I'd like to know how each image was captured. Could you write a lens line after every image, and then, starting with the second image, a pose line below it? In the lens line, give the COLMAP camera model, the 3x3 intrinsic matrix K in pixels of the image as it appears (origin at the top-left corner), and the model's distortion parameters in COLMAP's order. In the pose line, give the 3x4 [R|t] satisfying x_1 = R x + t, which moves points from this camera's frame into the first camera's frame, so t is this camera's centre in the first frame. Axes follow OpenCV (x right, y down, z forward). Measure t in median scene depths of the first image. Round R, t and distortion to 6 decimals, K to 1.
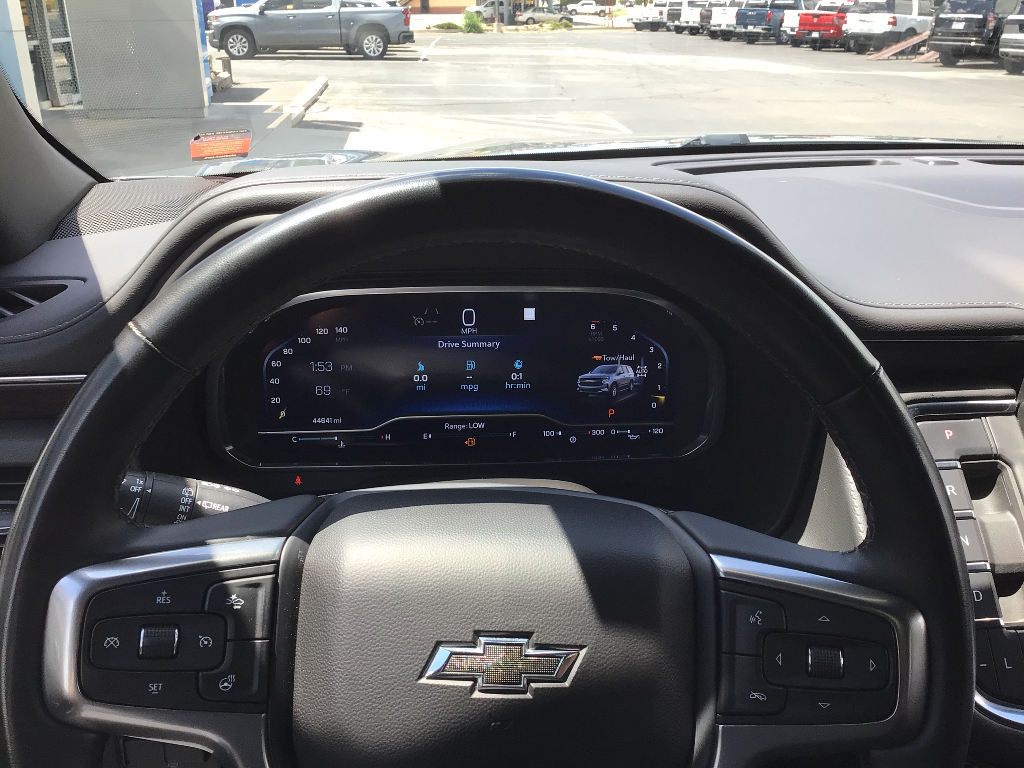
lens RADIAL K [[928.8, 0, 517.0], [0, 928.8, 381.2], [0, 0, 1]] dist [0.106721, -0.206012]
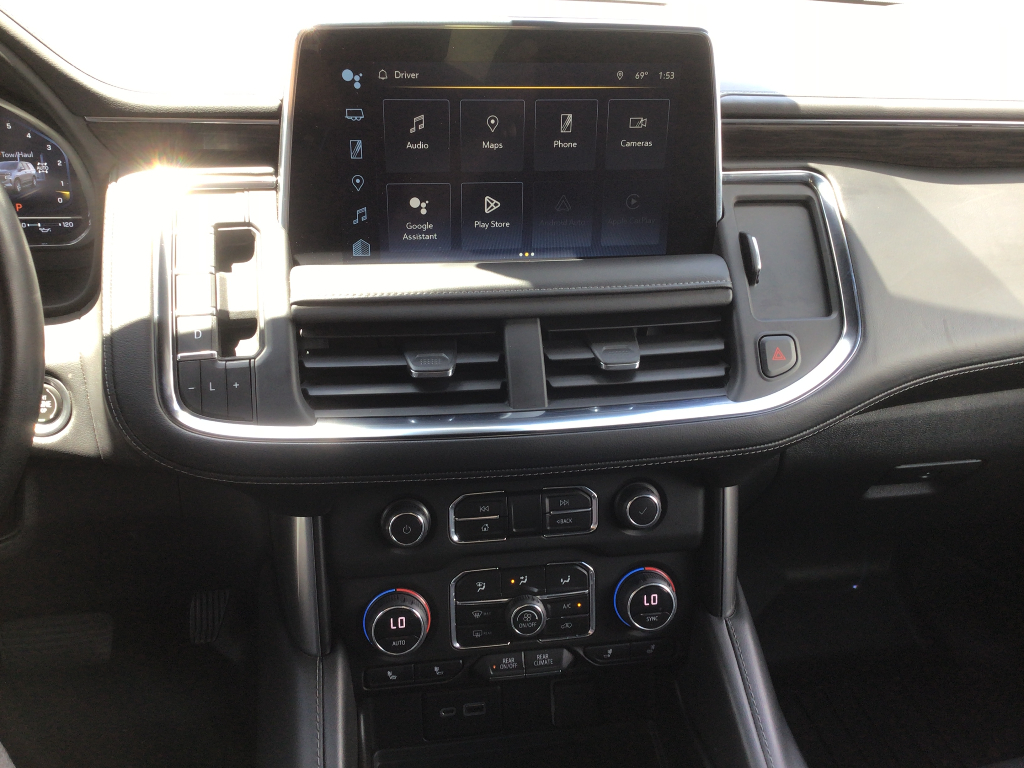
lens RADIAL K [[928.8, 0, 517.0], [0, 928.8, 381.2], [0, 0, 1]] dist [0.106721, -0.206012]
pose [[0.995636, -0.013769, 0.092300, 0.582083], [0.002970, 0.993229, 0.116132, 0.111042], [-0.093274, -0.115351, 0.988936, -0.166682]]
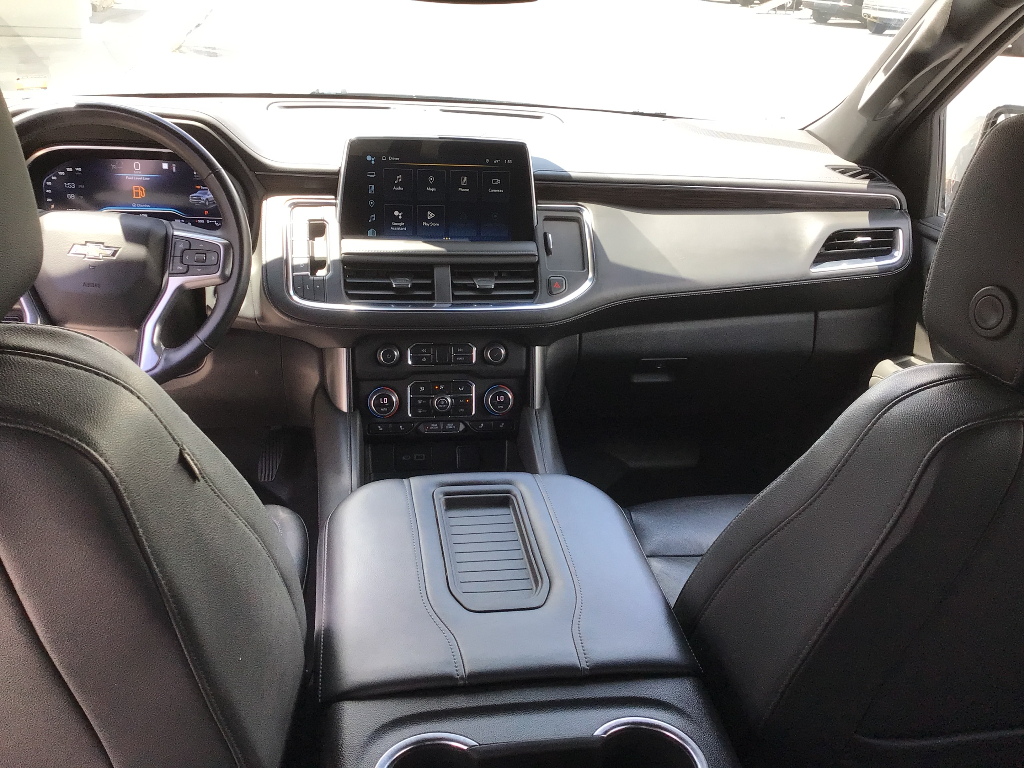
lens RADIAL K [[928.8, 0, 517.0], [0, 928.8, 381.2], [0, 0, 1]] dist [0.106721, -0.206012]
pose [[0.994593, 0.015640, 0.102661, 0.630298], [-0.022048, 0.997858, 0.061589, 0.287832], [-0.101478, -0.063519, 0.992808, -1.382855]]
